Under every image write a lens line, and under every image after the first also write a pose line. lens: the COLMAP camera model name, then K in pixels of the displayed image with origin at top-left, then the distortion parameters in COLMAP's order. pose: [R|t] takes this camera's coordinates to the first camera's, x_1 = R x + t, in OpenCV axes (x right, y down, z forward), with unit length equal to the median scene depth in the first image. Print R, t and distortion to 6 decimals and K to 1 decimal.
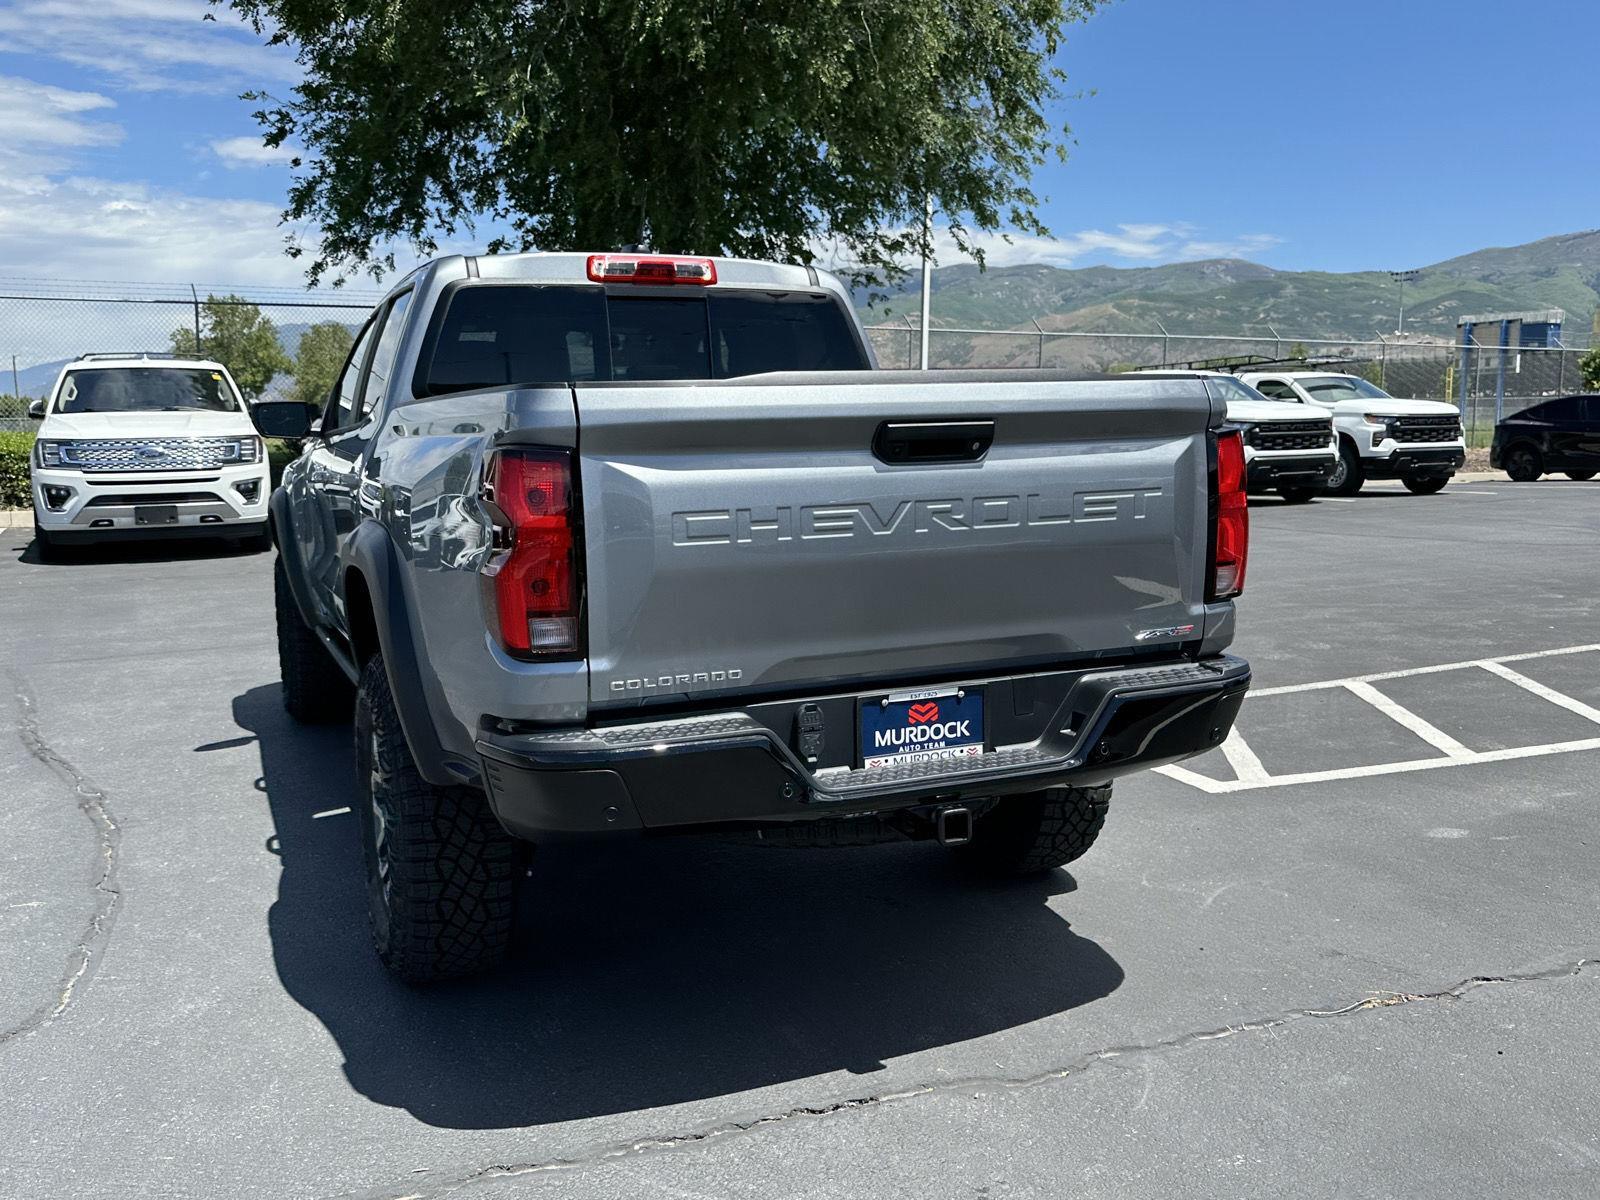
lens RADIAL K [[1387.5, 0, 809.0], [0, 1387.5, 595.1], [0, 0, 1]] dist [0.135331, -0.248471]
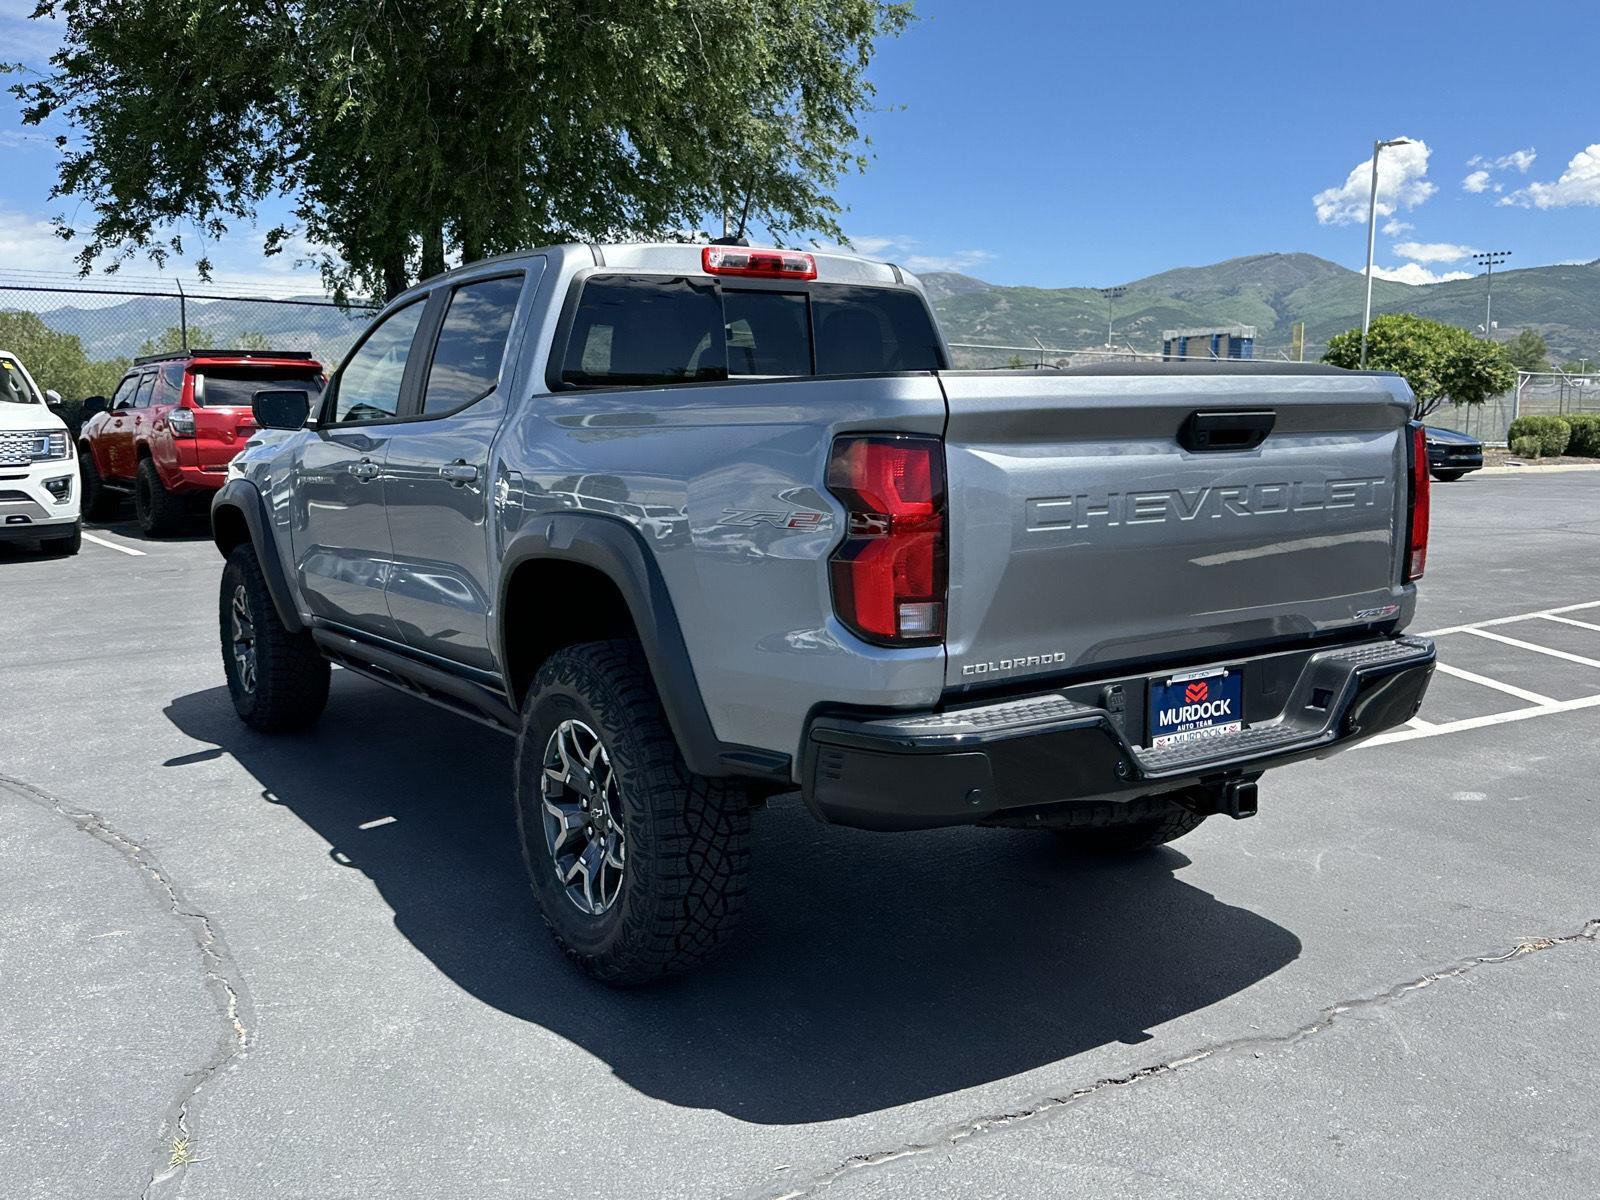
lens RADIAL K [[1380.3, 0, 803.5], [0, 1380.3, 581.0], [0, 0, 1]] dist [0.145547, -0.267288]
pose [[0.984211, -0.011821, 0.176606, -0.360304], [0.013654, 0.999865, -0.009163, 0.006615], [-0.176474, 0.011429, 0.984239, 0.023883]]
